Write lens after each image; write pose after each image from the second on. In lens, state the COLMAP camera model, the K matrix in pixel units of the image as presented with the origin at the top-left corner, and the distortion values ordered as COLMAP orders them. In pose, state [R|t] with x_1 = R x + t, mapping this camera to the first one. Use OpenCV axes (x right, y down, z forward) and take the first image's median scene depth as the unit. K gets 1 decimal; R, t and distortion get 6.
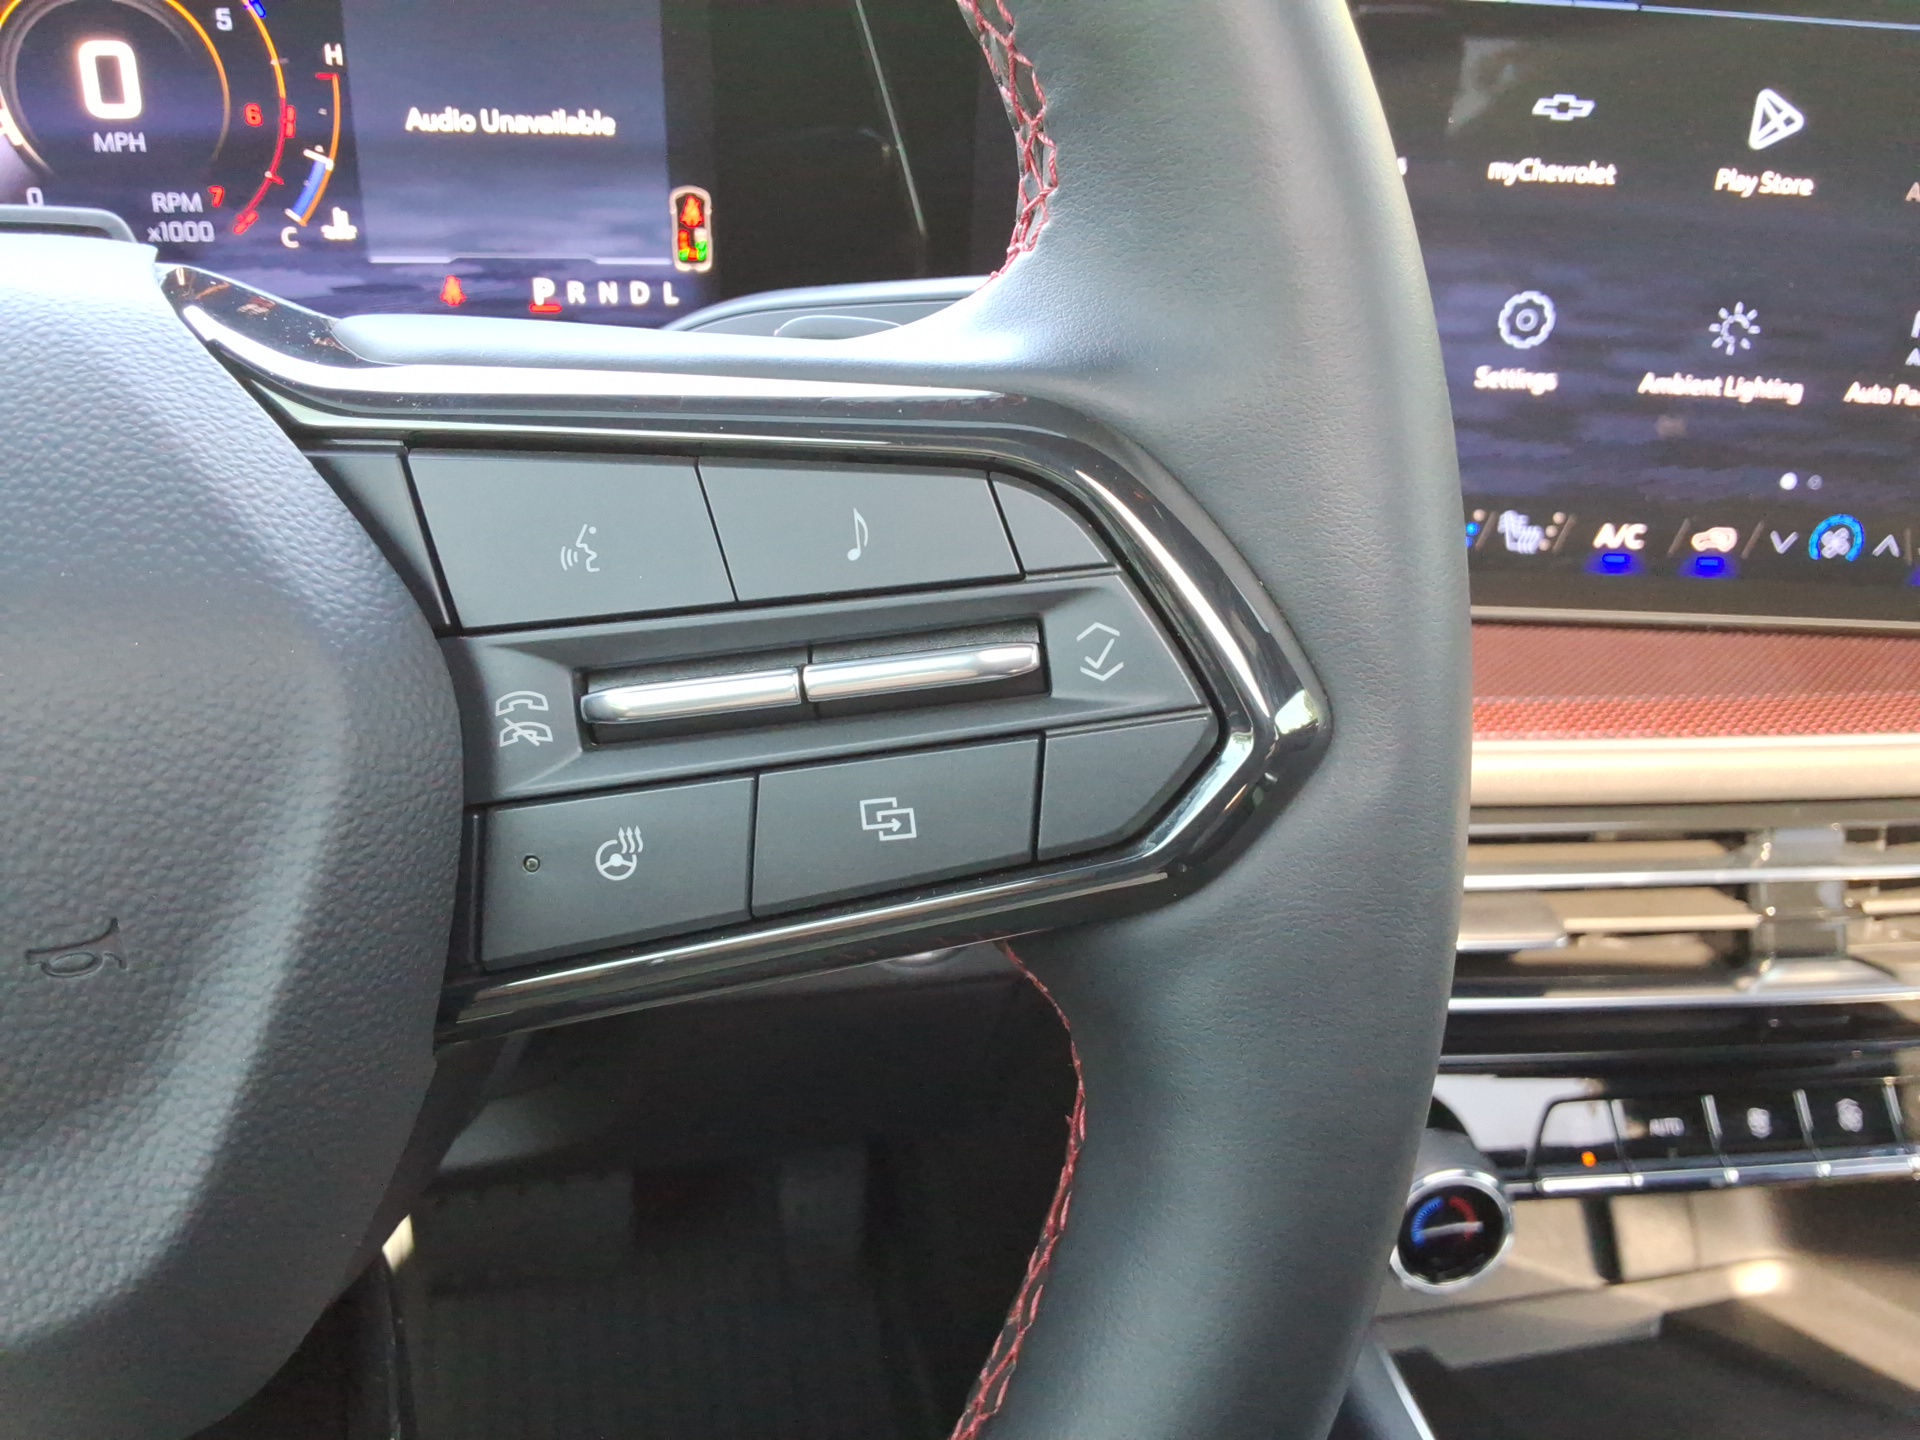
lens RADIAL K [[1678.5, 0, 979.7], [0, 1678.5, 721.7], [0, 0, 1]] dist [0.117638, -0.236586]
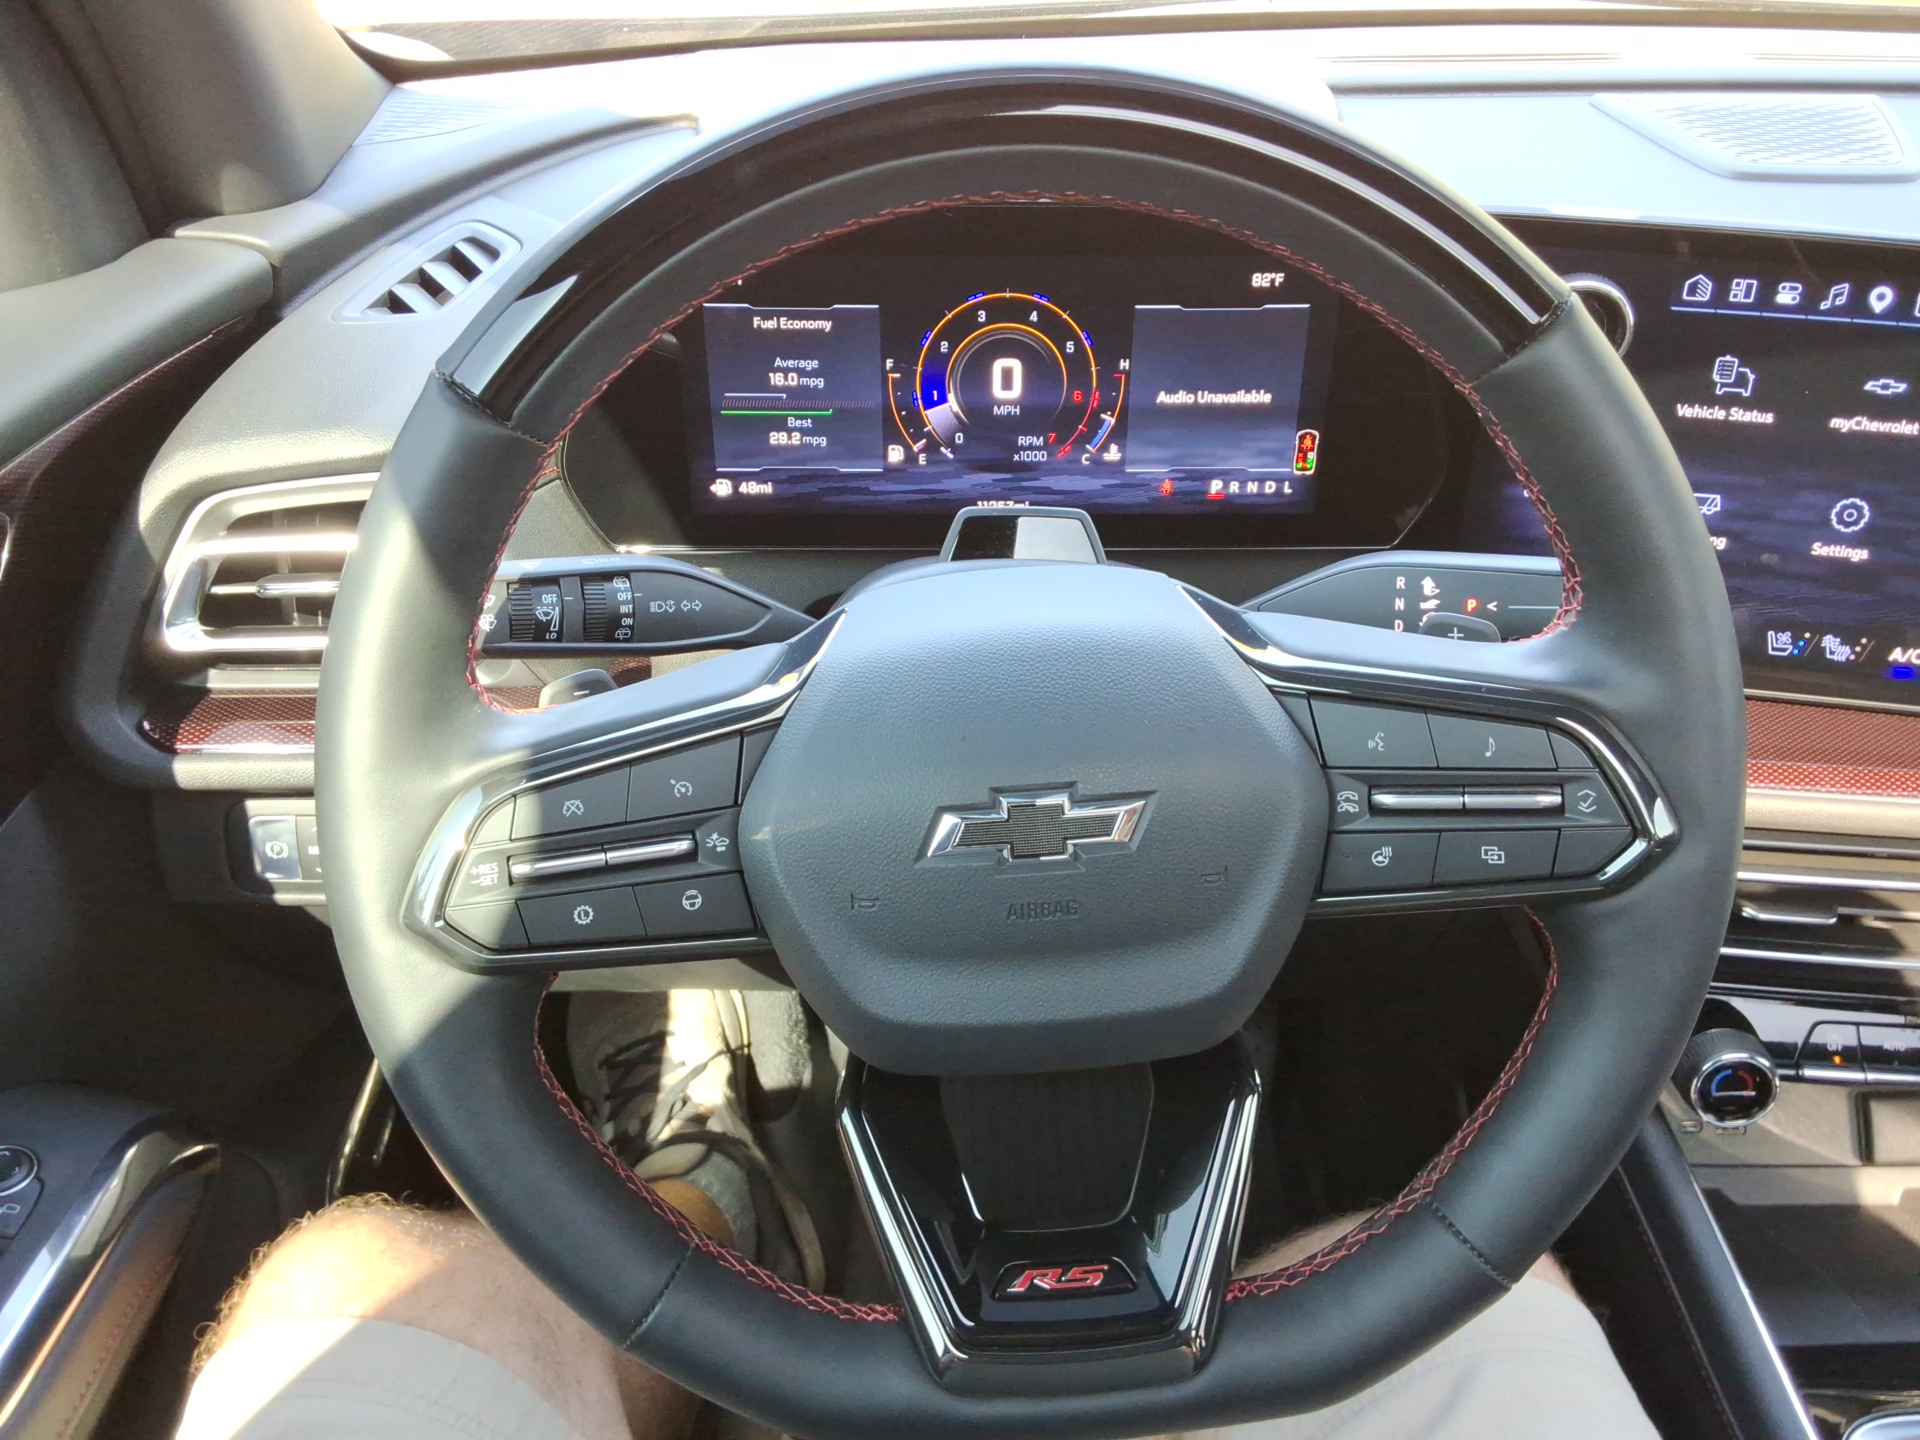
lens RADIAL K [[1588.5, 0, 957.7], [0, 1588.5, 715.4], [0, 0, 1]] dist [0.137692, -0.232871]
pose [[0.972390, 0.079634, -0.219352, -0.136076], [-0.066658, 0.995594, 0.065946, -0.109863], [0.223637, -0.049504, 0.973415, -0.662644]]
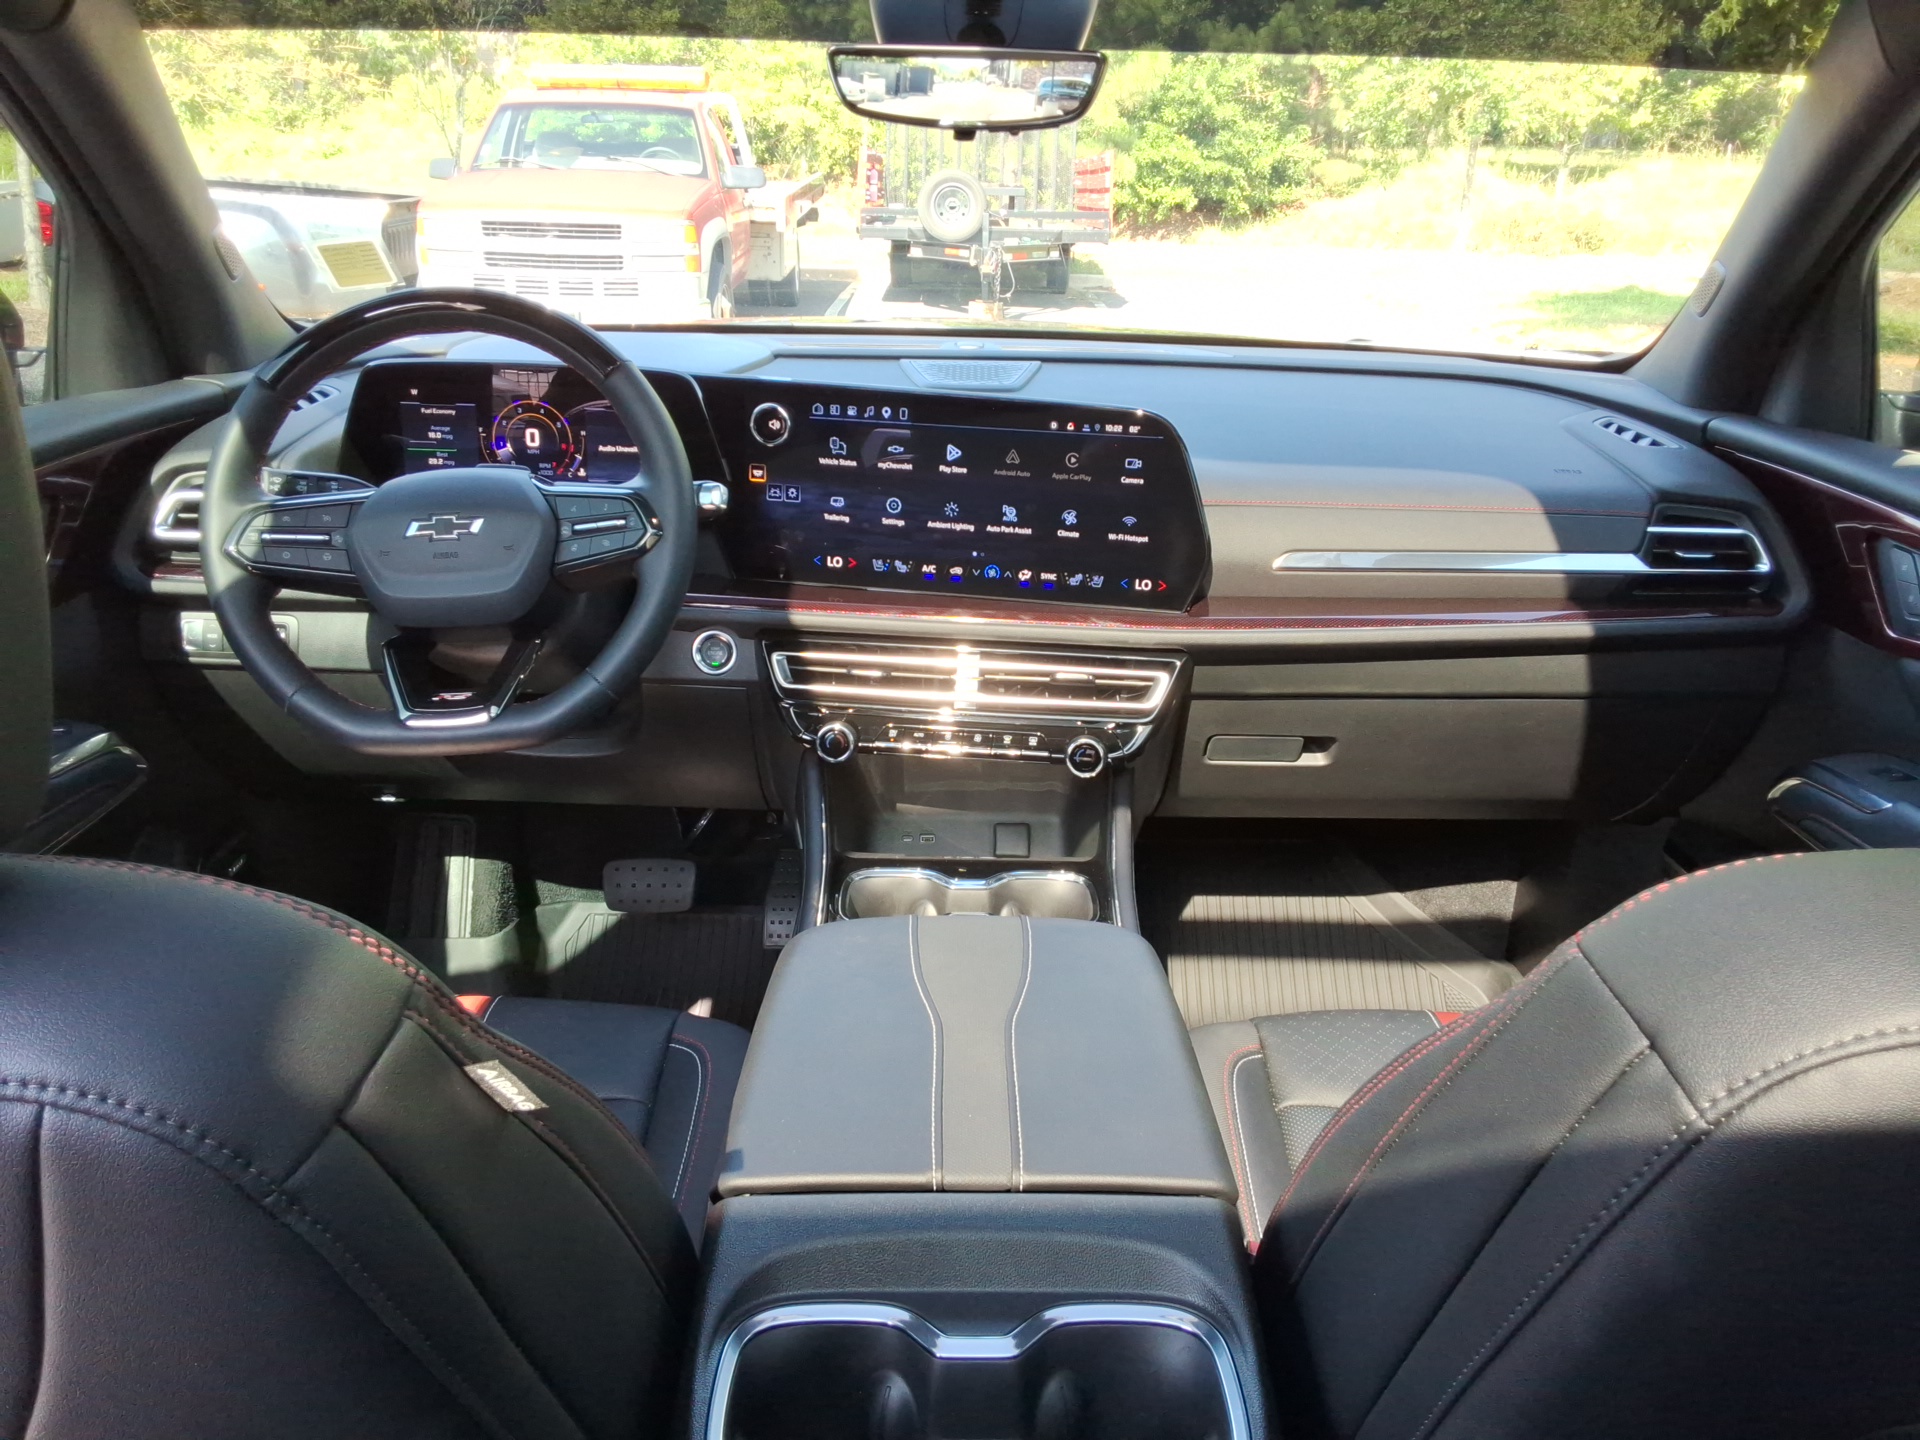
lens RADIAL K [[1553.3, 0, 957.0], [0, 1553.3, 684.0], [0, 0, 1]] dist [0.111298, -0.200409]
pose [[0.973717, 0.045942, -0.223079, 1.318215], [-0.084113, 0.982741, -0.164757, 0.727799], [0.211660, 0.179190, 0.960776, -2.256012]]
